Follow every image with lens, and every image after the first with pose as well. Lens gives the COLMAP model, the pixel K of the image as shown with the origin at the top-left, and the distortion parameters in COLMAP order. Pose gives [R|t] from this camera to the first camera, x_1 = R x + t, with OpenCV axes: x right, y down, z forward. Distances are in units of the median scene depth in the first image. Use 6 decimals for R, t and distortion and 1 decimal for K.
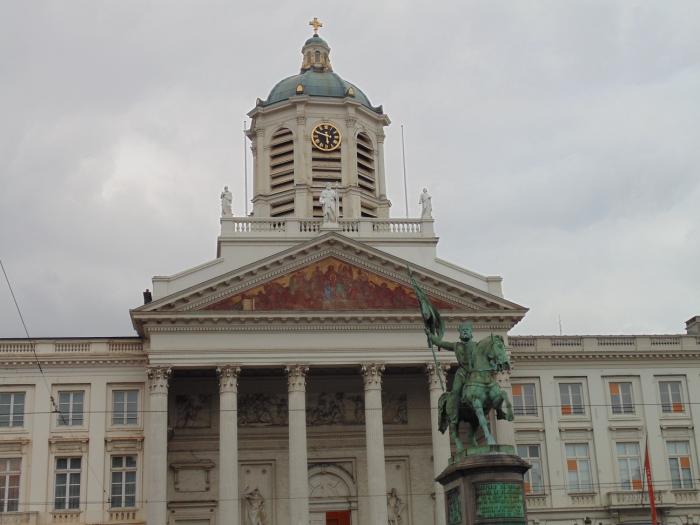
lens RADIAL K [[1023.4, 0, 350.0], [0, 1023.4, 262.5], [0, 0, 1]] dist [-0.006206, 0.069155]
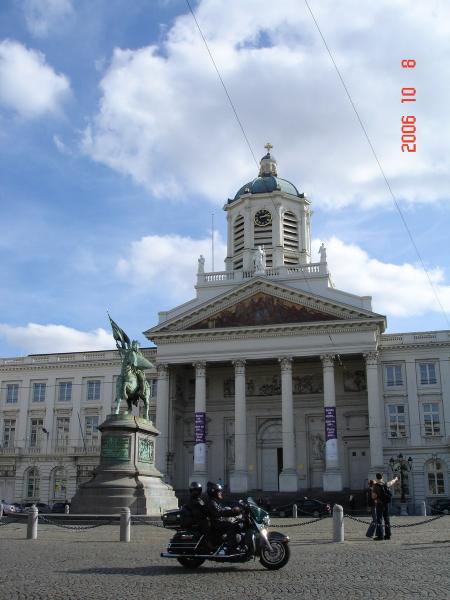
lens RADIAL K [[637.0, 0, 225.0], [0, 637.0, 300.0], [0, 0, 1]] dist [-0.073457, -0.011626]
pose [[0.929693, -0.073307, -0.360966, 0.289446], [0.079745, 0.996811, 0.002953, -0.000372], [0.359598, -0.031530, 0.932574, 0.039106]]
